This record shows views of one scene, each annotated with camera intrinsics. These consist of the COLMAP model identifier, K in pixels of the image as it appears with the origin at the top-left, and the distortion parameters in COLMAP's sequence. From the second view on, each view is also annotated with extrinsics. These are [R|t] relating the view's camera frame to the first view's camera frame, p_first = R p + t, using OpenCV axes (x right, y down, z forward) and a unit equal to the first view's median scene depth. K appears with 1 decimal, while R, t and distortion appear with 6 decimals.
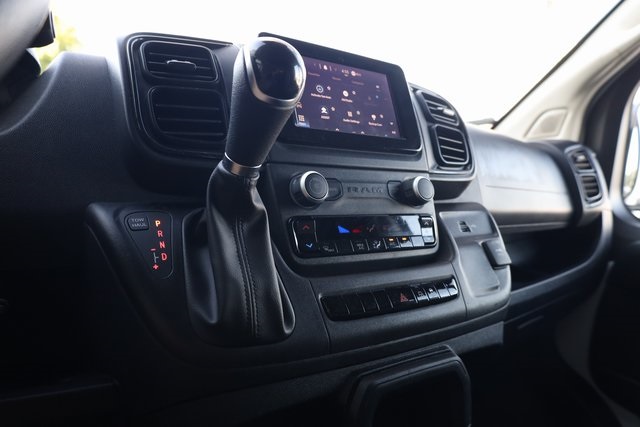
lens RADIAL K [[445.9, 0, 320.0], [0, 445.9, 213.5], [0, 0, 1]] dist [-0.002124, -0.001936]
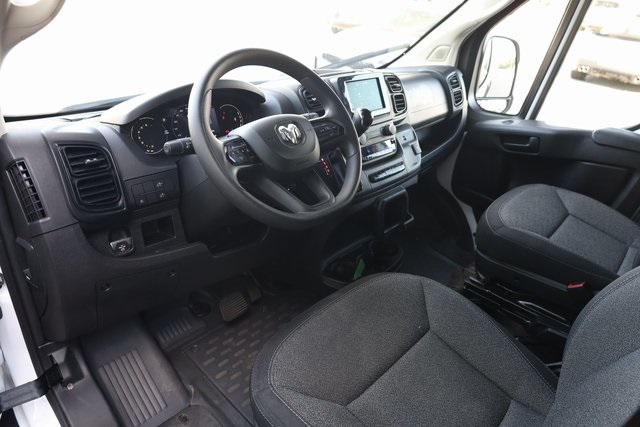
lens RADIAL K [[445.9, 0, 320.0], [0, 445.9, 213.5], [0, 0, 1]] dist [-0.002124, -0.001936]
pose [[0.973237, -0.110797, 0.201331, -0.769240], [0.032444, 0.933568, 0.356930, -0.546488], [-0.227503, -0.340845, 0.912177, -1.468562]]
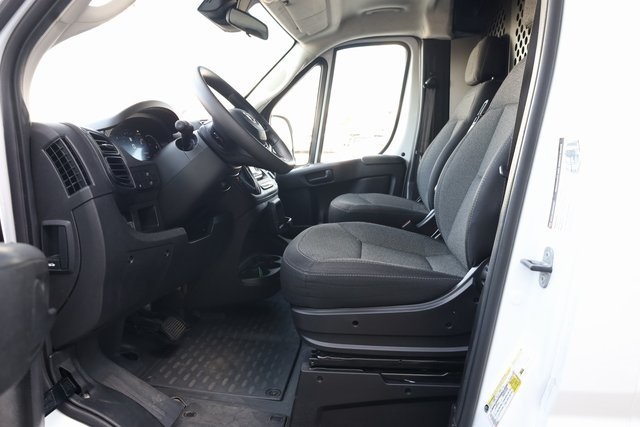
lens RADIAL K [[445.9, 0, 320.0], [0, 445.9, 213.5], [0, 0, 1]] dist [-0.002124, -0.001936]
pose [[0.644628, -0.201015, 0.737596, -2.104449], [0.170902, 0.978287, 0.117249, 0.042736], [-0.745149, 0.050474, 0.664985, -1.651355]]
